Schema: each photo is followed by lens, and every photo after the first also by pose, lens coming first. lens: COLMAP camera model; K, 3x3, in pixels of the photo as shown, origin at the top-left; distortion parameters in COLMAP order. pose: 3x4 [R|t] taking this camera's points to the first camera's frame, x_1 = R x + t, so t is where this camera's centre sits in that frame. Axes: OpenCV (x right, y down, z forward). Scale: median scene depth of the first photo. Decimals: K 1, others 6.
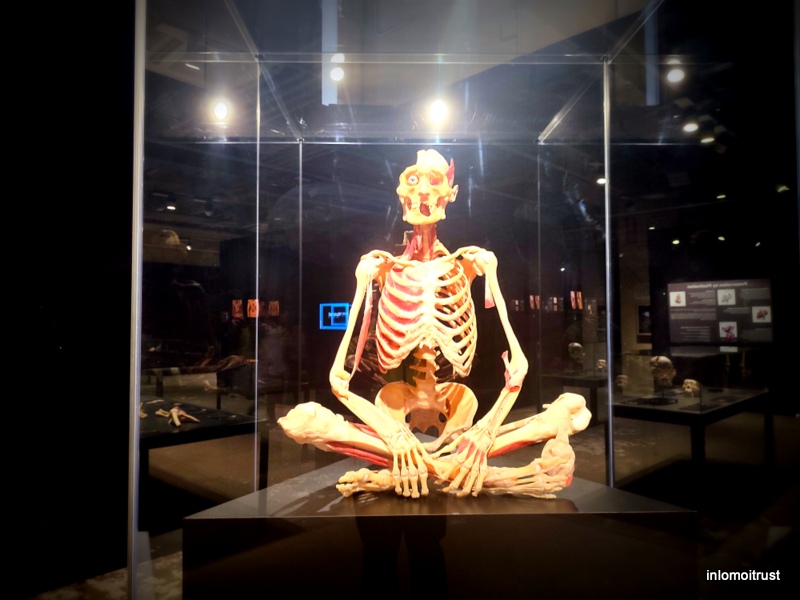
lens RADIAL K [[578.0, 0, 398.7], [0, 578.0, 298.0], [0, 0, 1]] dist [0.002279, -0.003701]
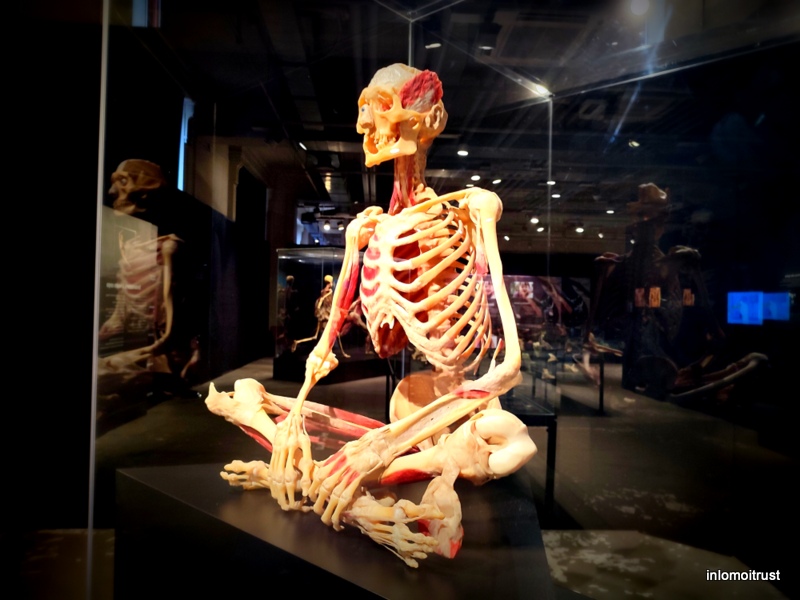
lens RADIAL K [[578.0, 0, 399.3], [0, 578.0, 303.7], [0, 0, 1]] dist [0.002279, -0.003701]
pose [[0.710662, 0.007140, -0.703498, 0.599947], [0.009242, 0.999767, 0.019484, 0.040382], [0.703473, -0.020349, 0.710430, 0.472326]]
